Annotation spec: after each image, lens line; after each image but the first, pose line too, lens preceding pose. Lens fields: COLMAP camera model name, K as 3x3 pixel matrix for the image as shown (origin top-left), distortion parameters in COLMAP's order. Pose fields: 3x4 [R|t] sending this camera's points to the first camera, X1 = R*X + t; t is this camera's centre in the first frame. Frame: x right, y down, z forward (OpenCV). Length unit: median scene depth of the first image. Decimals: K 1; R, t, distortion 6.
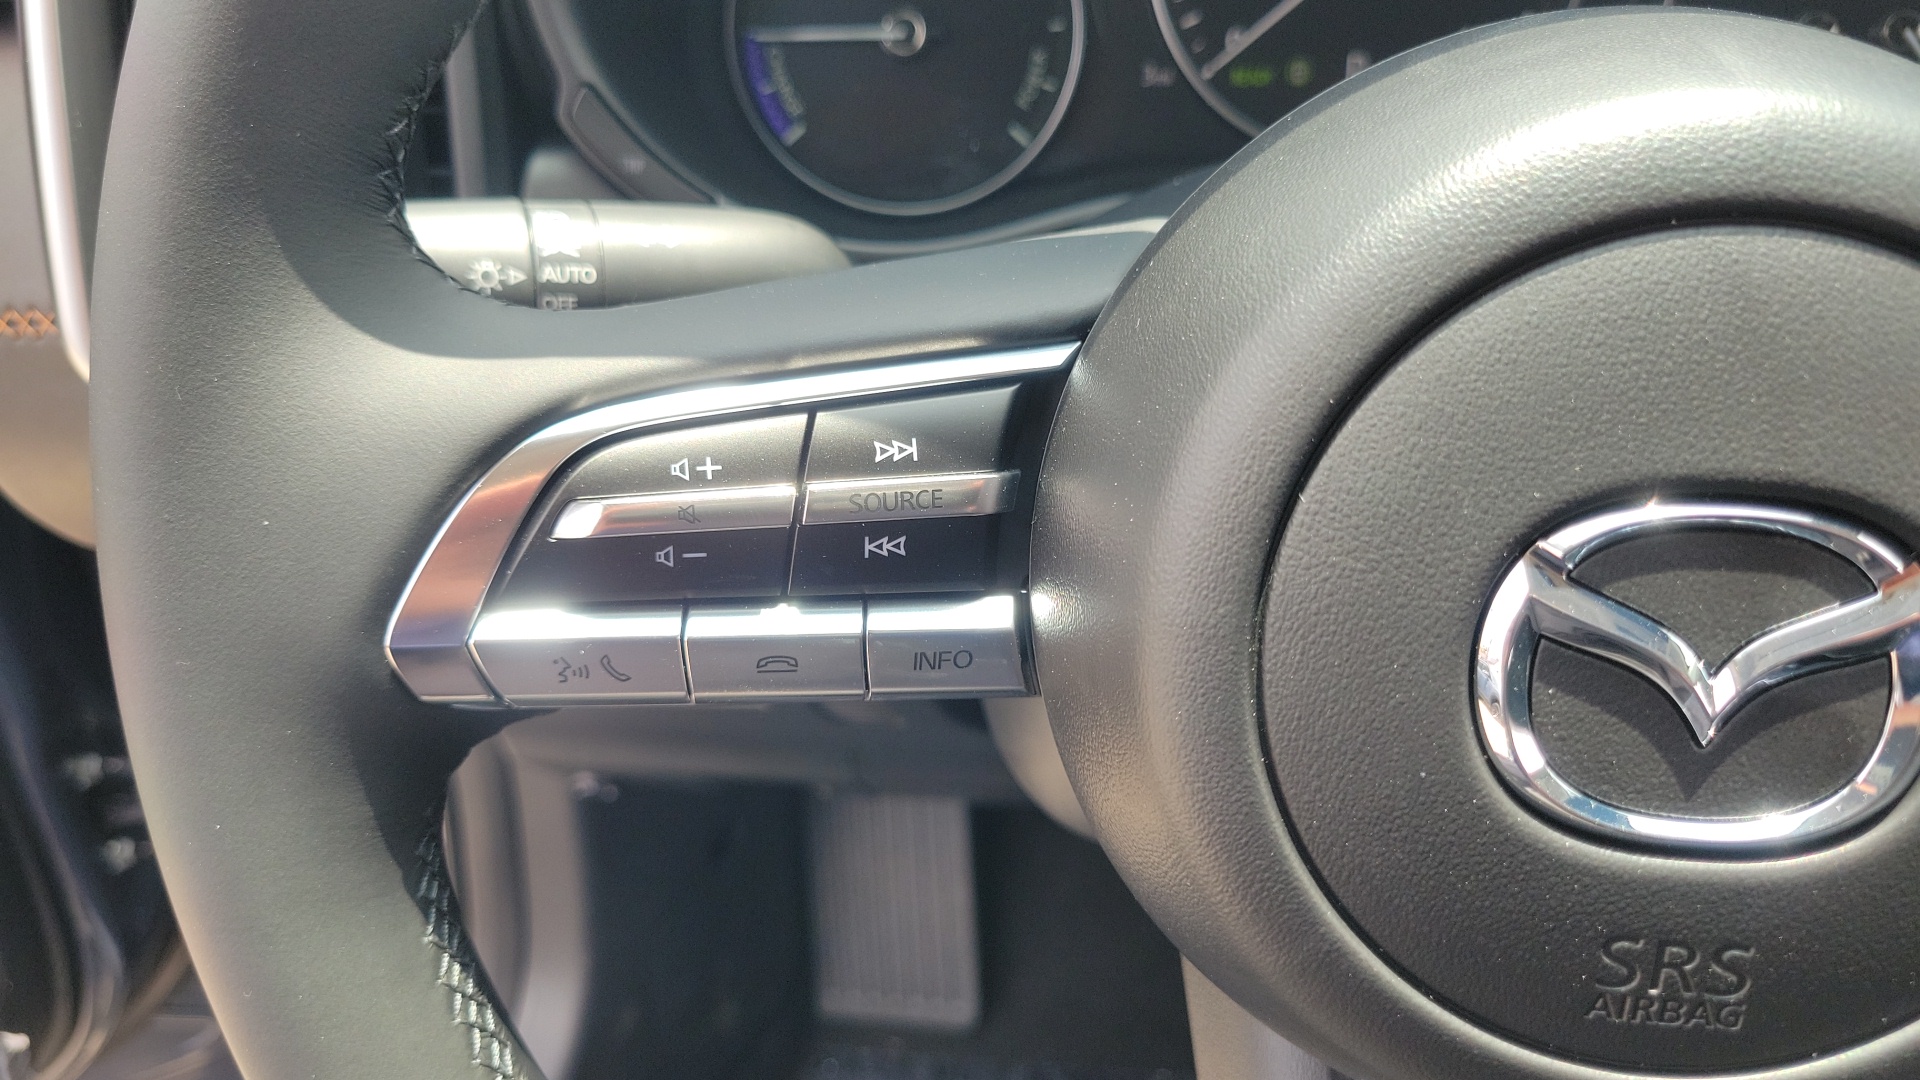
lens RADIAL K [[1462.3, 0, 947.9], [0, 1462.3, 562.2], [0, 0, 1]] dist [0.029337, -0.023584]
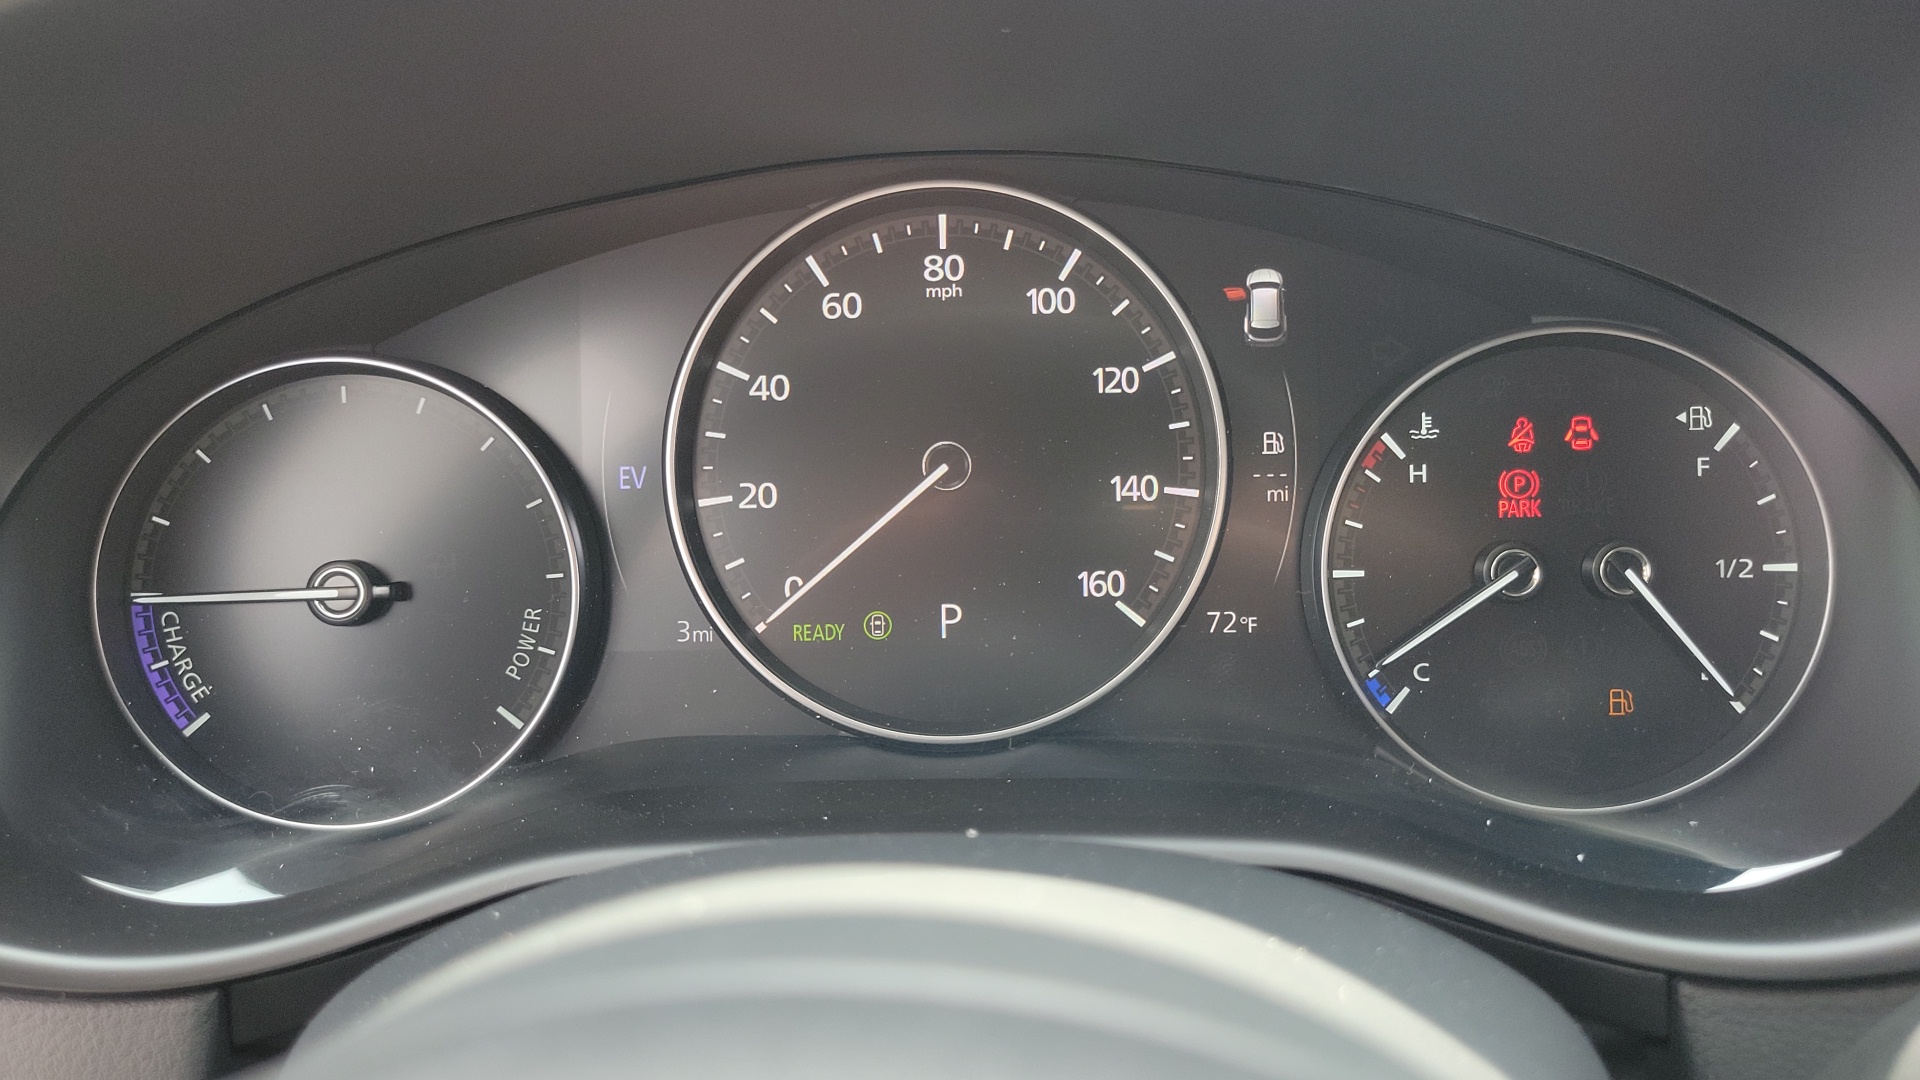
lens RADIAL K [[1462.3, 0, 967.7], [0, 1462.3, 573.4], [0, 0, 1]] dist [0.029337, -0.023584]
pose [[0.995751, -0.023963, 0.088917, 0.453202], [0.045043, 0.968905, -0.243298, -0.357156], [-0.080322, 0.246270, 0.965867, 0.522128]]
